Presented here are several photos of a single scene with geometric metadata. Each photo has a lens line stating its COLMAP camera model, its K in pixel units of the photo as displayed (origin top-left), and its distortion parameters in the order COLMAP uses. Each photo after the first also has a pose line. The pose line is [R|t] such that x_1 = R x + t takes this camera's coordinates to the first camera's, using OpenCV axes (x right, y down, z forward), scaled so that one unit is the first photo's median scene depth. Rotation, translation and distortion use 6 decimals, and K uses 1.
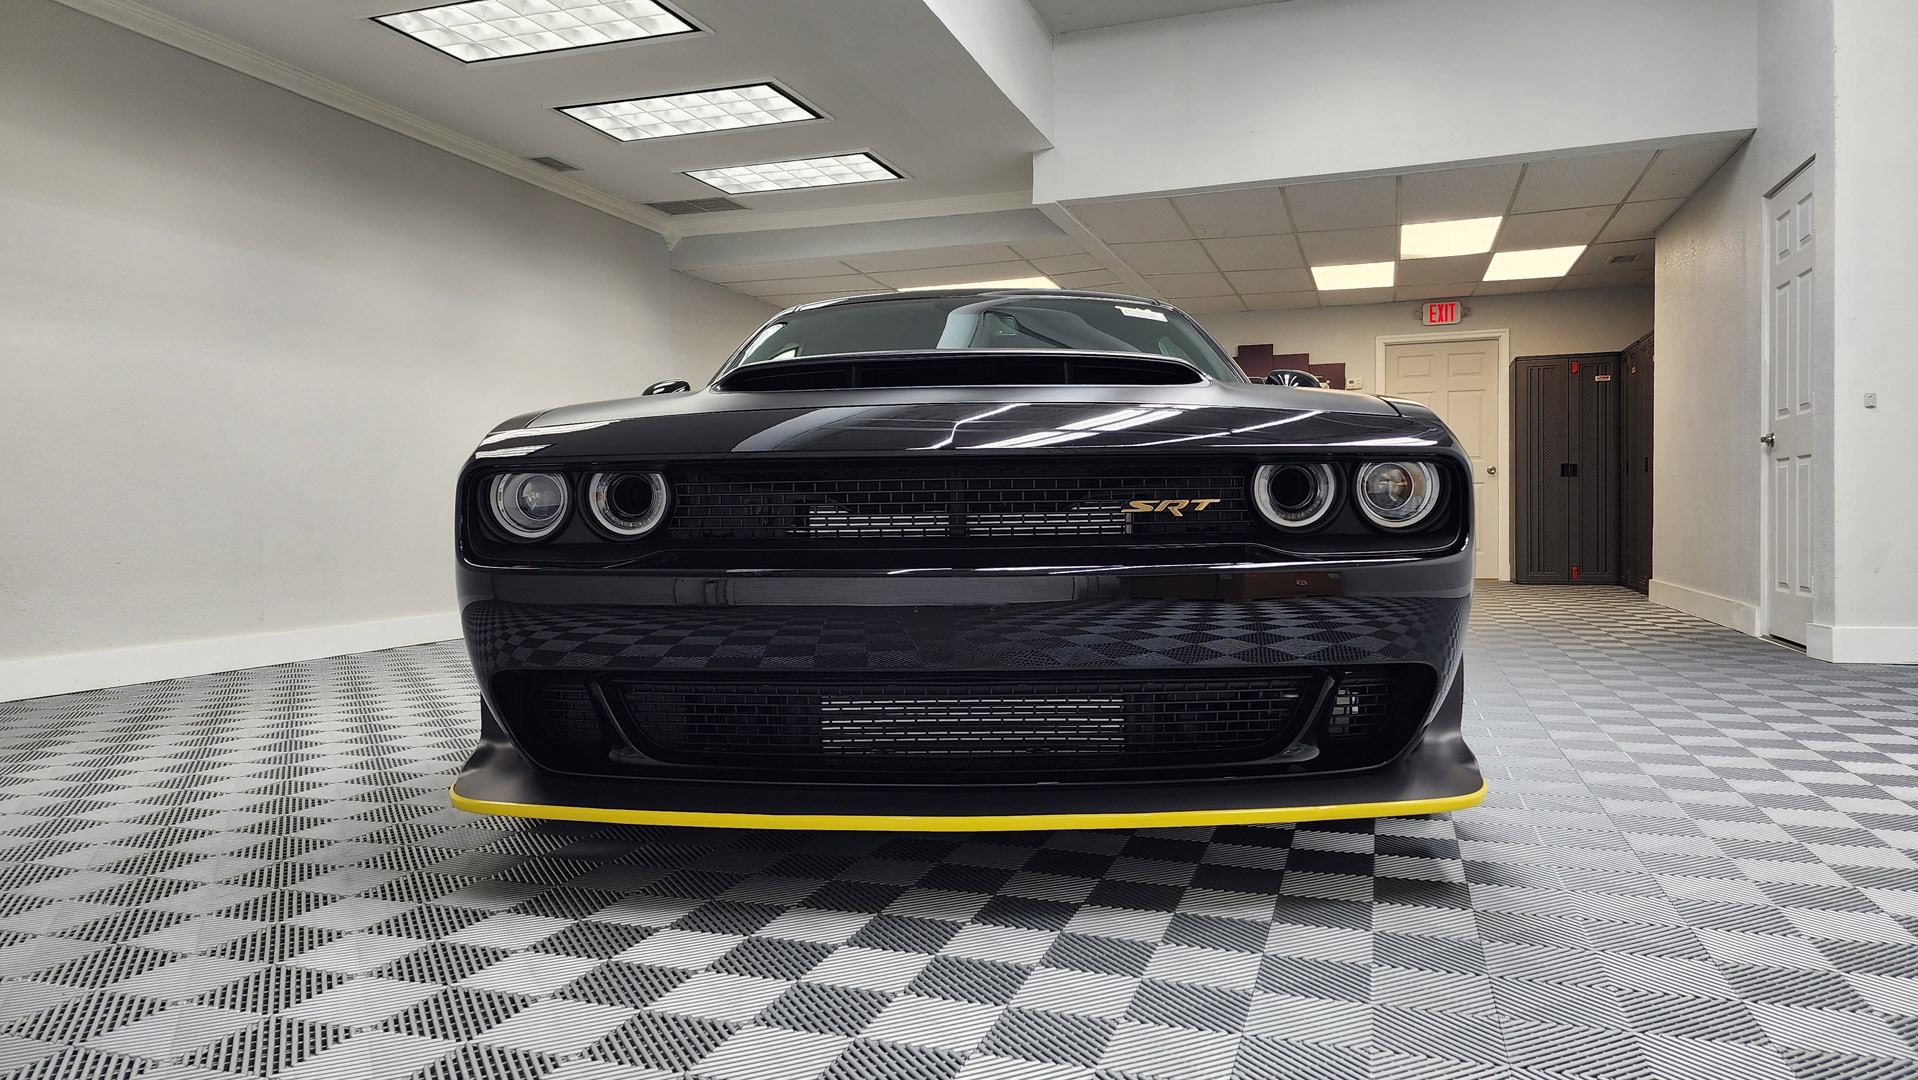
lens RADIAL K [[1305.7, 0, 944.0], [0, 1305.7, 545.6], [0, 0, 1]] dist [0.032970, -0.001152]
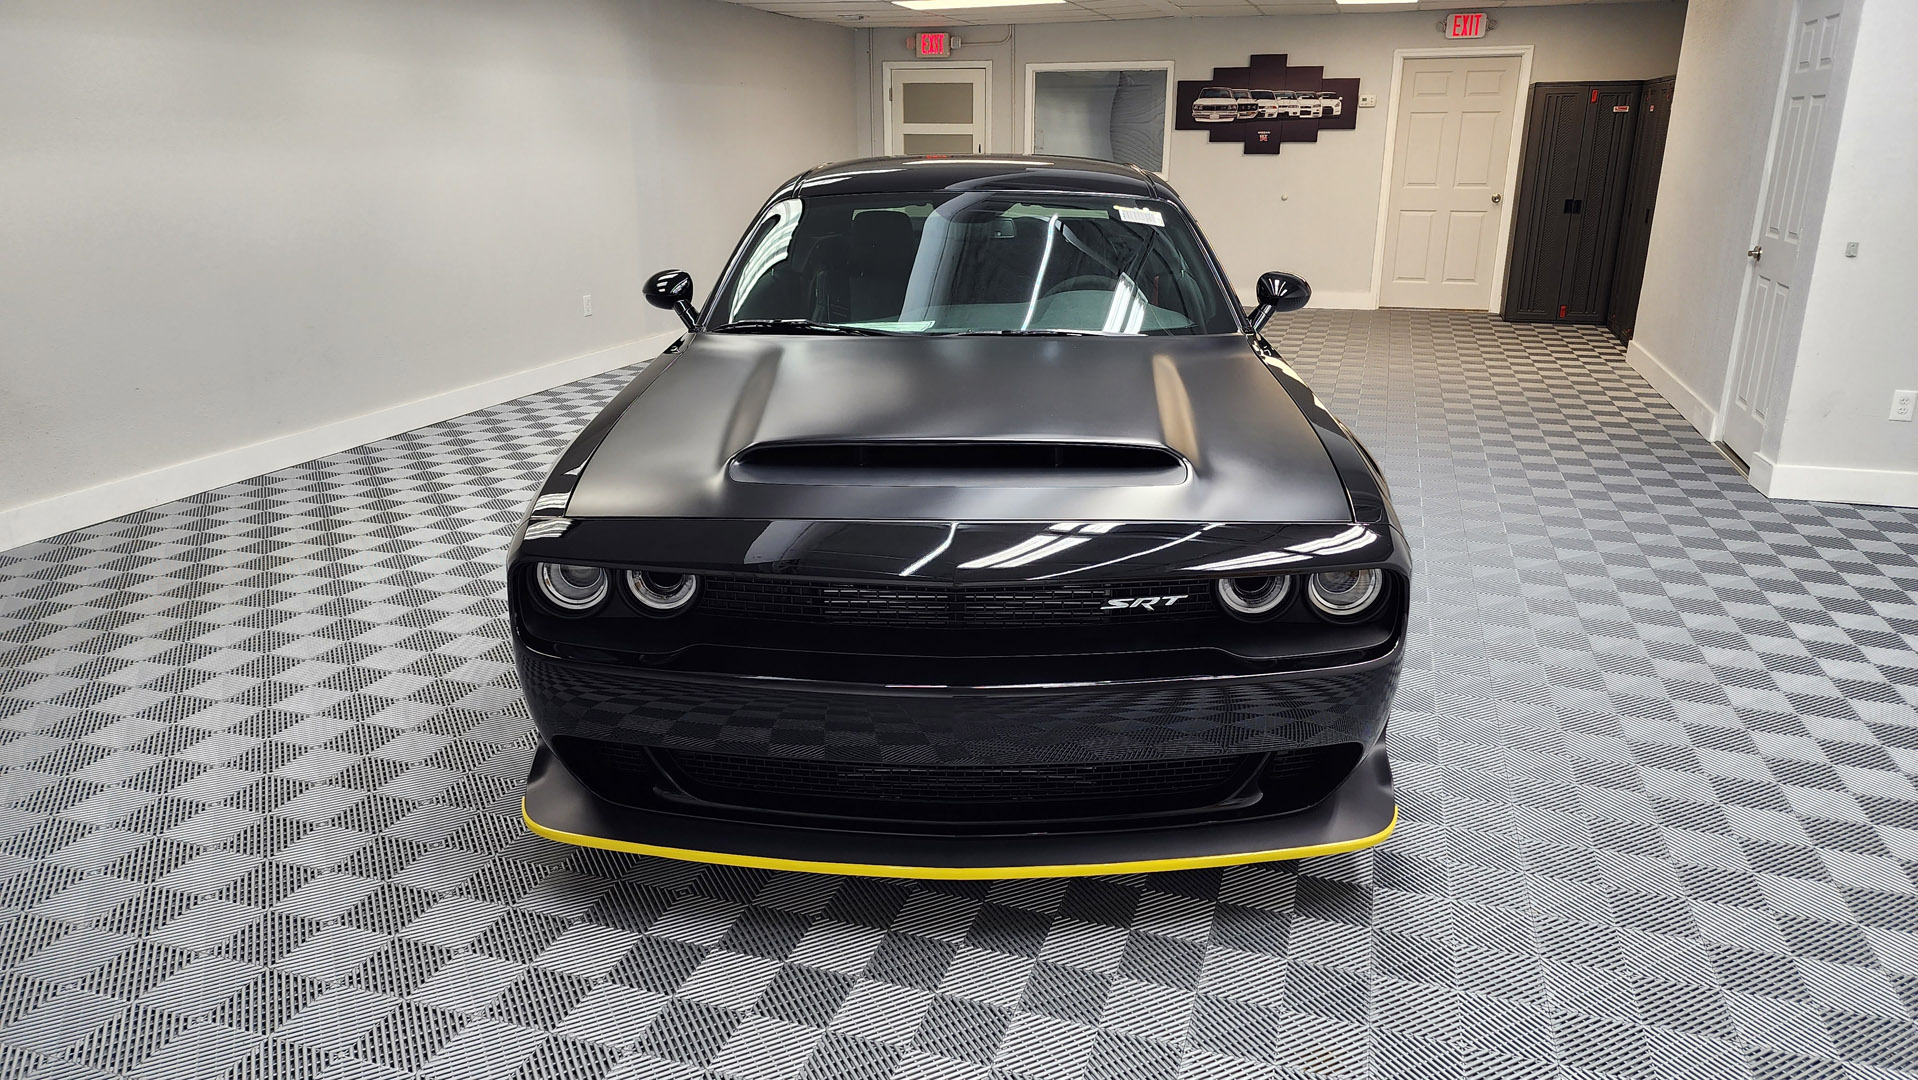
lens RADIAL K [[1306.5, 0, 959.0], [0, 1306.5, 540.0], [0, 0, 1]] dist [0.032705, -0.002041]
pose [[0.999843, 0.006197, 0.016598, -0.003306], [-0.010604, 0.959834, 0.280370, -0.218313], [-0.014194, -0.280502, 0.959749, -0.038626]]
